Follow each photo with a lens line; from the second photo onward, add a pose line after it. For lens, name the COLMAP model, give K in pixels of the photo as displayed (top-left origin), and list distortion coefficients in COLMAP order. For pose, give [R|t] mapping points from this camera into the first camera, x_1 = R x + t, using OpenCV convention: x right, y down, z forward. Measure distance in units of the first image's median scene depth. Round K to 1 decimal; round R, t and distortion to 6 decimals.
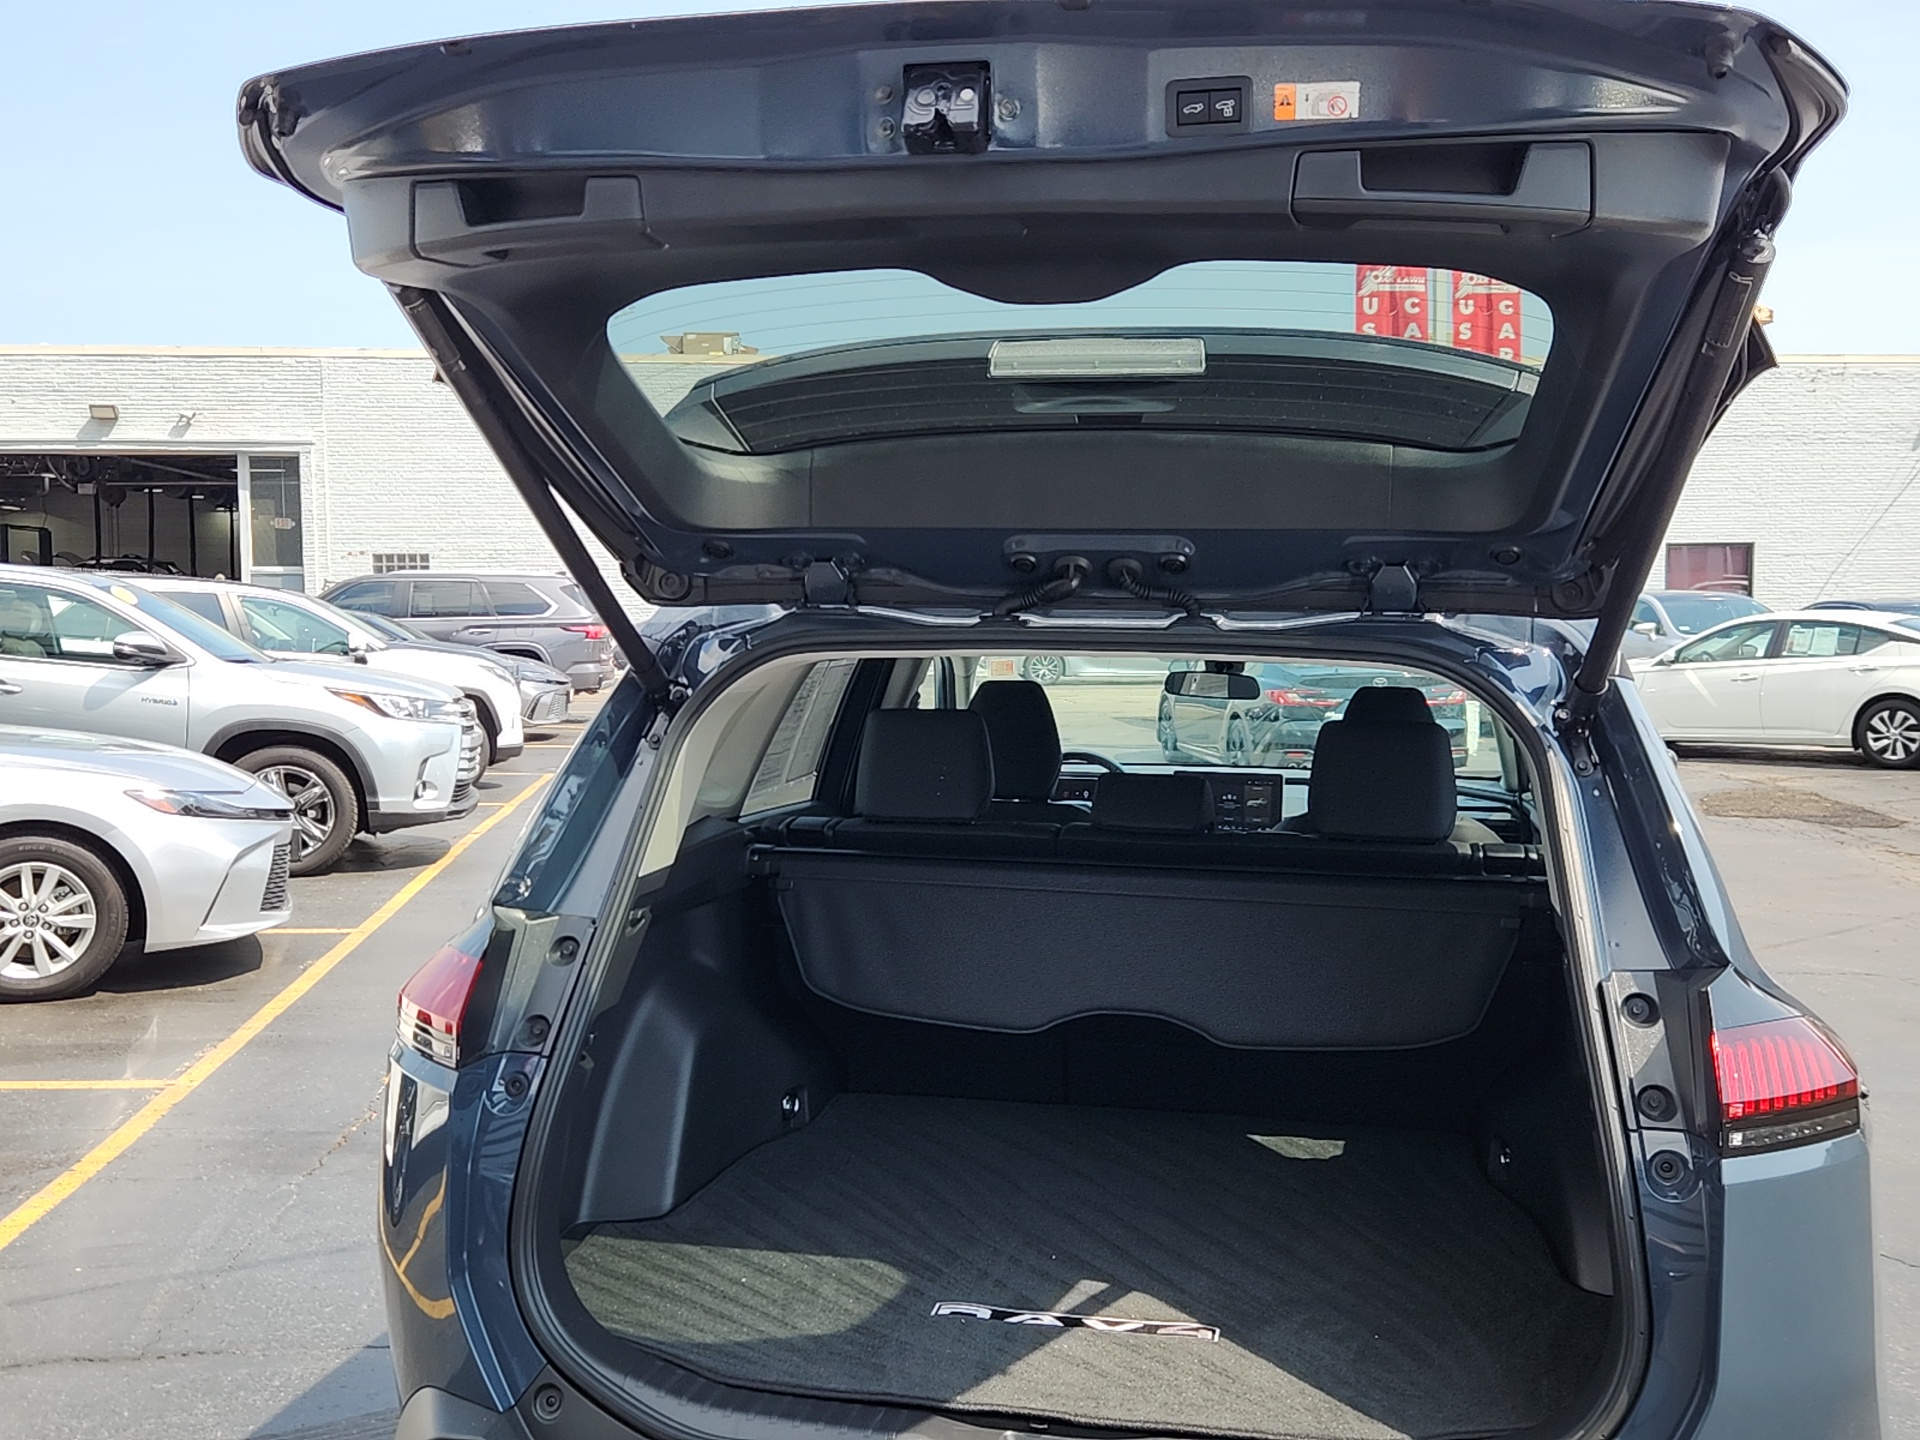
lens RADIAL K [[1848.3, 0, 960.7], [0, 1848.3, 653.1], [0, 0, 1]] dist [0.127669, -0.201475]
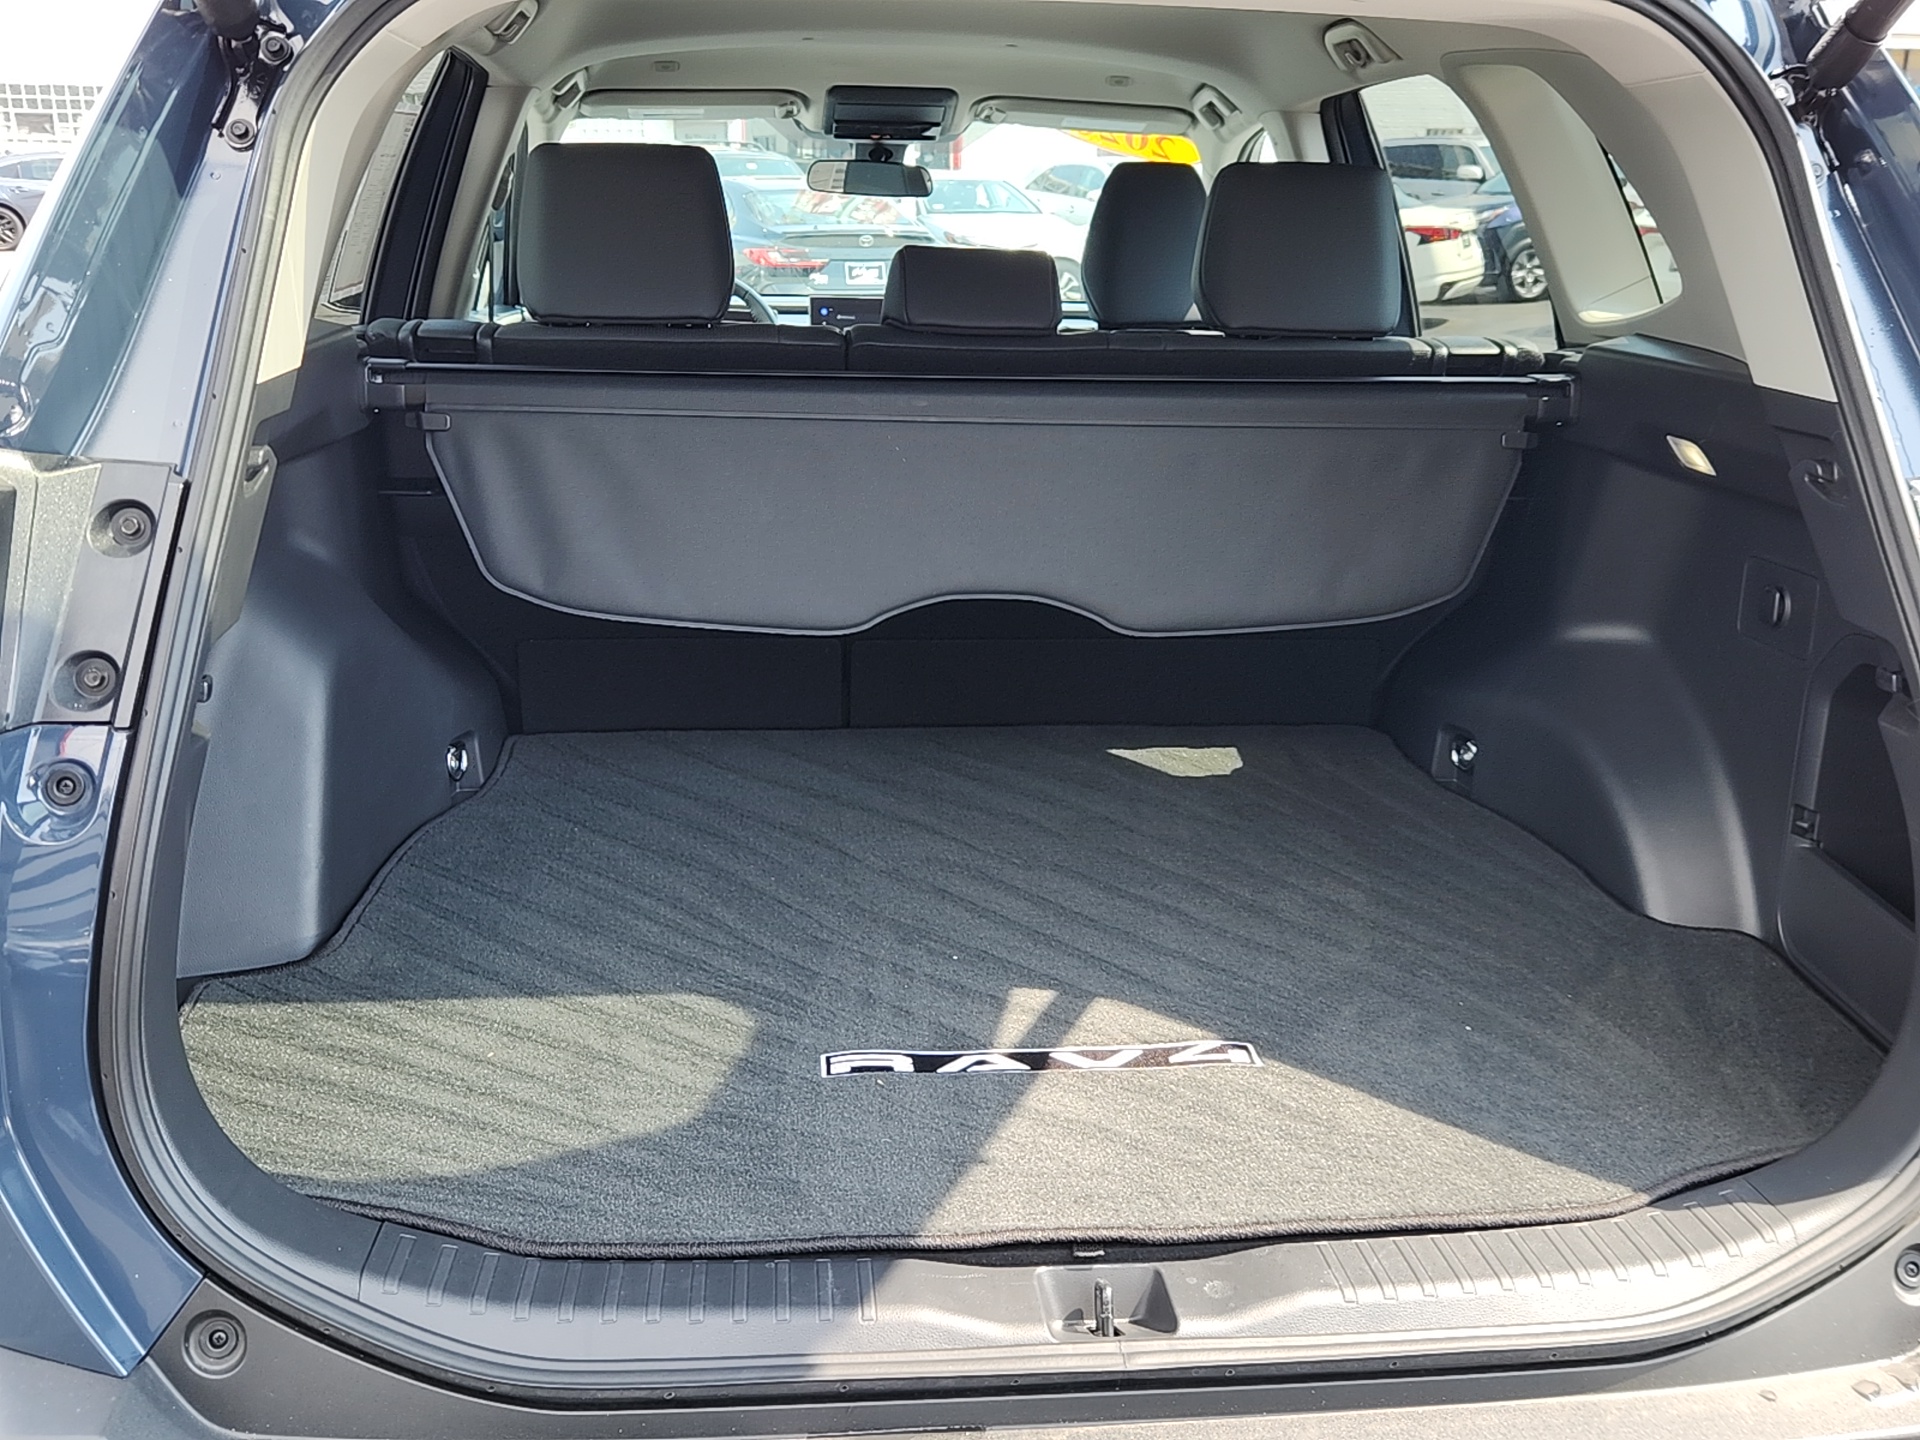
lens RADIAL K [[1886.2, 0, 959.2], [0, 1886.2, 683.0], [0, 0, 1]] dist [0.116461, -0.197802]
pose [[0.953329, -0.065800, 0.294675, -0.147795], [-0.004274, 0.972925, 0.231081, 0.075872], [-0.301902, -0.221555, 0.927237, 0.416373]]
